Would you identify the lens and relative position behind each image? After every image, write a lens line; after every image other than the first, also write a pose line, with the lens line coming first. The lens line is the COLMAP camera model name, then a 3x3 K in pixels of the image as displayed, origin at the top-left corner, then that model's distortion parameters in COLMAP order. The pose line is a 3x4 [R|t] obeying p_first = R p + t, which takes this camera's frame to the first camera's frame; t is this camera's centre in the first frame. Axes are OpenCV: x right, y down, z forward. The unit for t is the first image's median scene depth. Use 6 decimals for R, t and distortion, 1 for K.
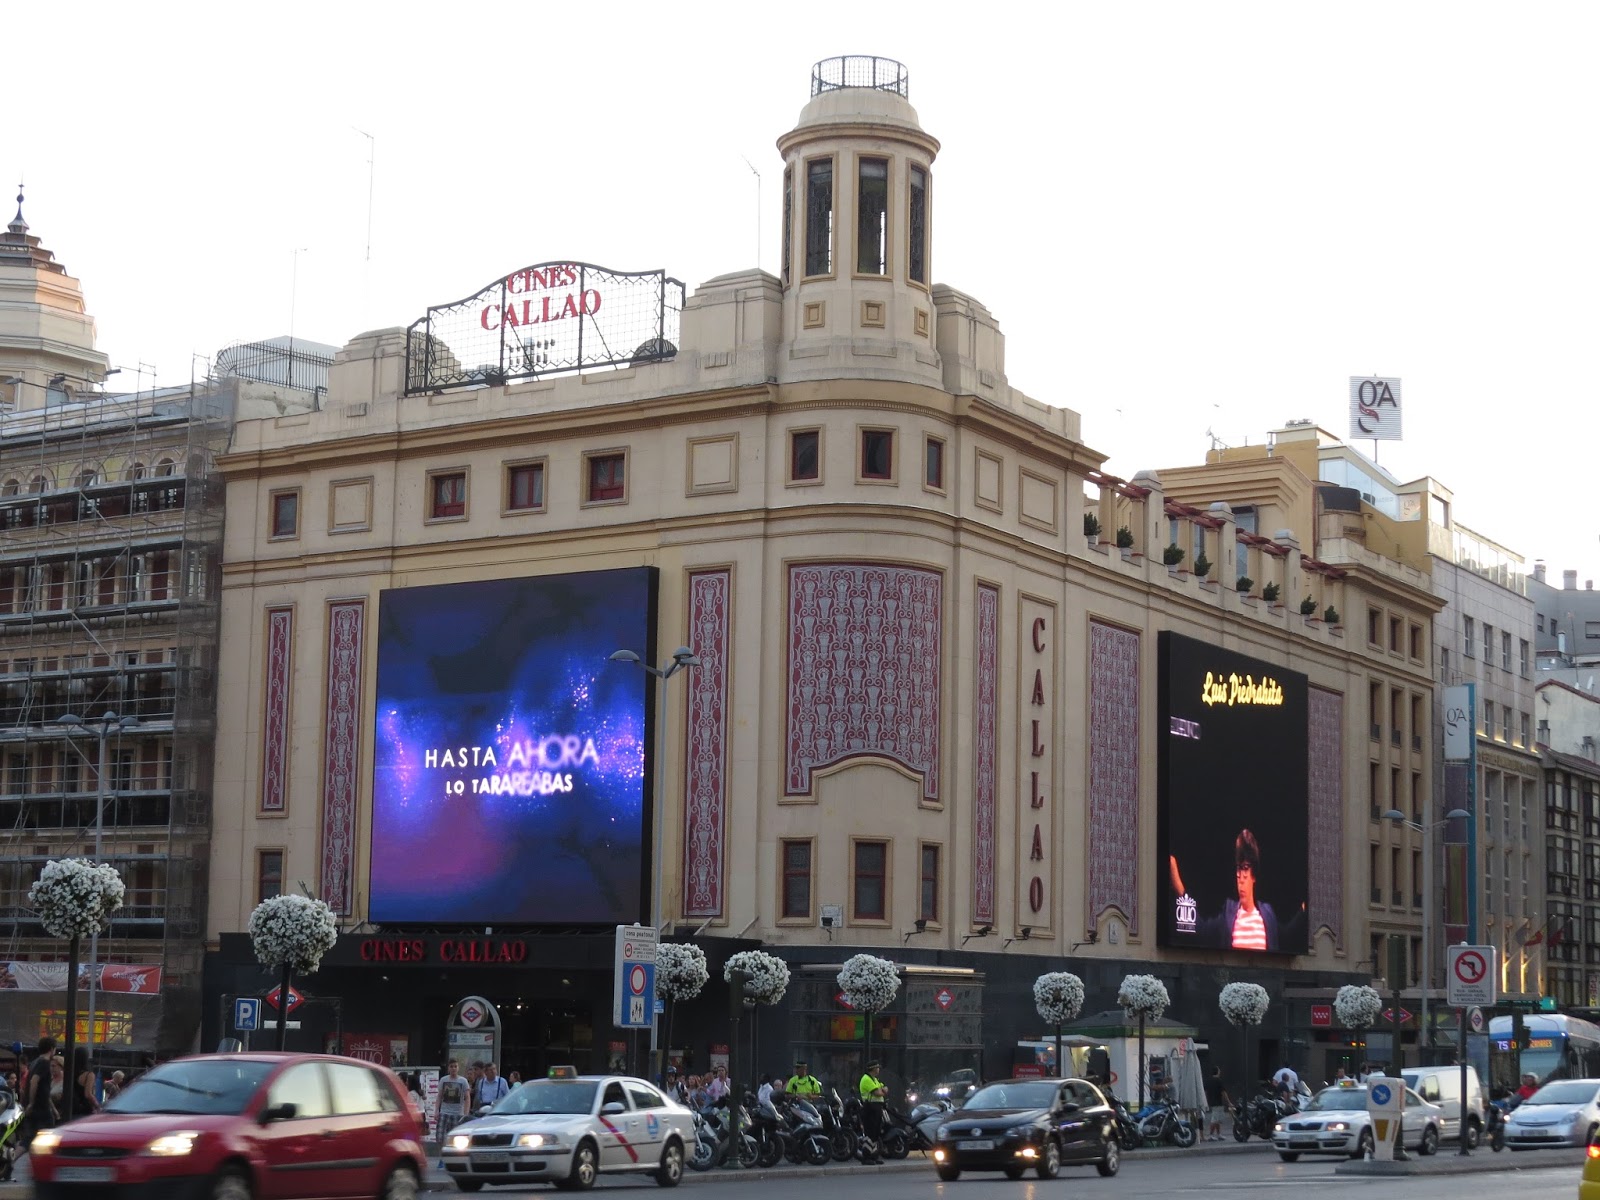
lens RADIAL K [[2774.1, 0, 800.0], [0, 2774.1, 600.0], [0, 0, 1]] dist [0.028786, -0.031835]
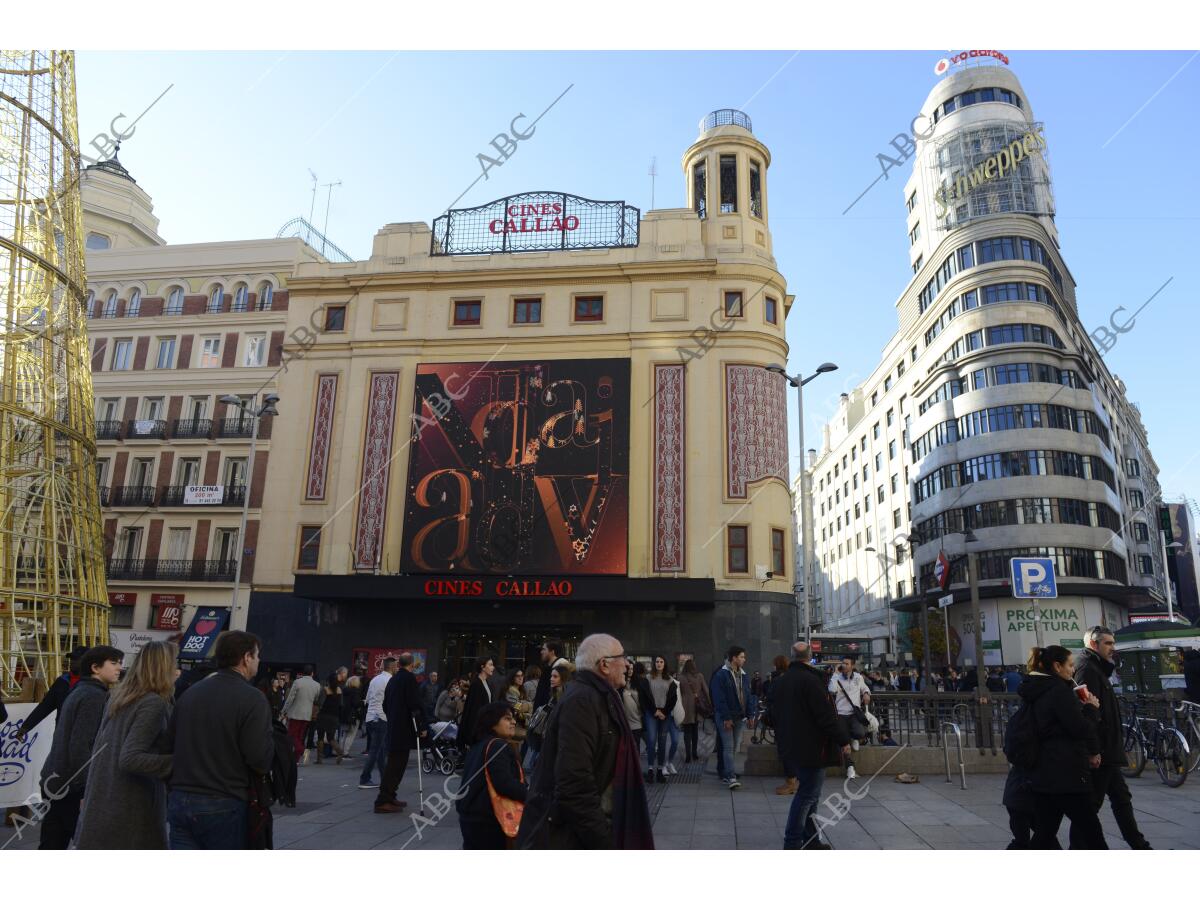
lens RADIAL K [[764.7, 0, 604.4], [0, 764.7, 470.1], [0, 0, 1]] dist [-0.023040, 0.000400]
pose [[0.885389, 0.110817, 0.451448, -0.263851], [-0.068409, 0.991657, -0.109257, 0.103999], [-0.459789, 0.065852, 0.885583, 0.608573]]
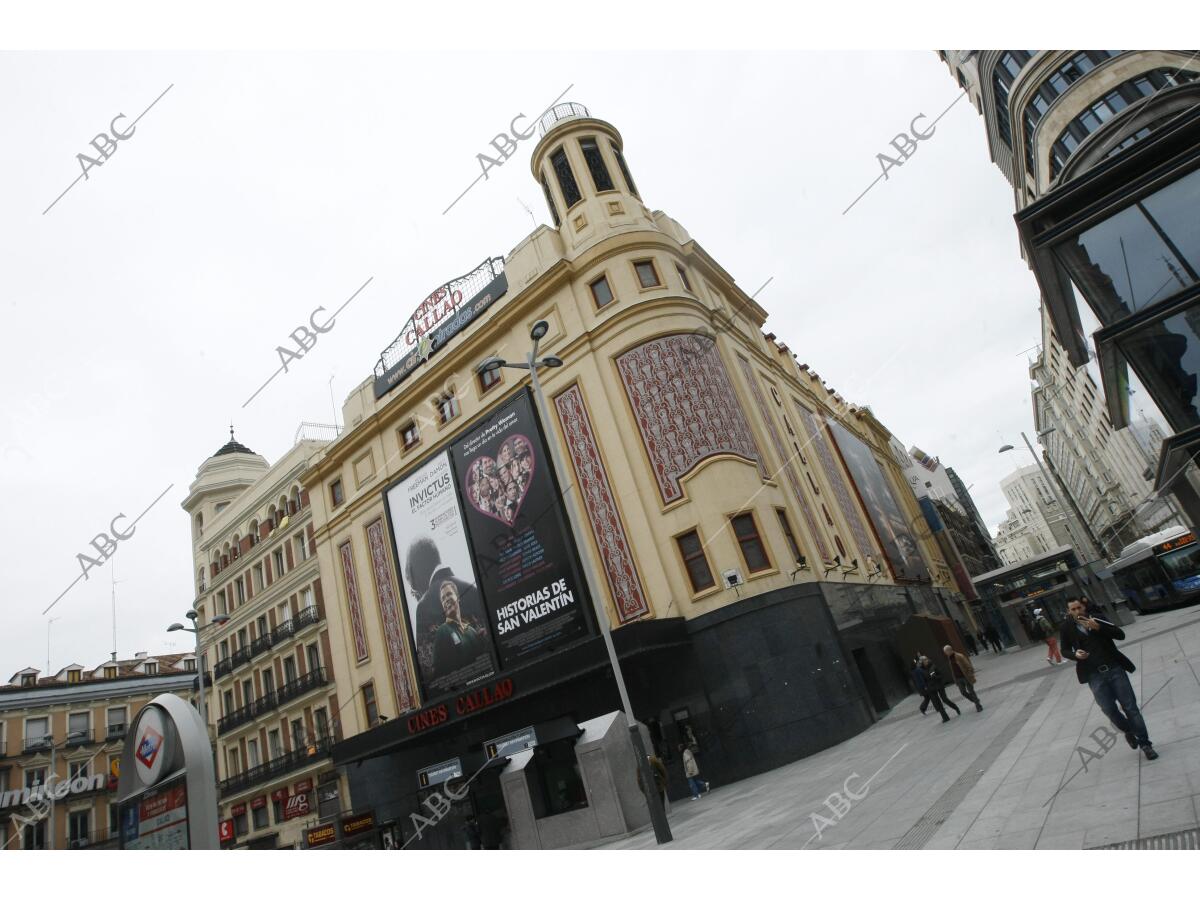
lens RADIAL K [[674.7, 0, 600.0], [0, 674.7, 450.0], [0, 0, 1]] dist [-0.023530, 0.000812]
pose [[0.951041, -0.307020, 0.035506, -0.036699], [0.306397, 0.921520, -0.238581, 0.108817], [0.040529, 0.237780, 0.970473, 0.652156]]
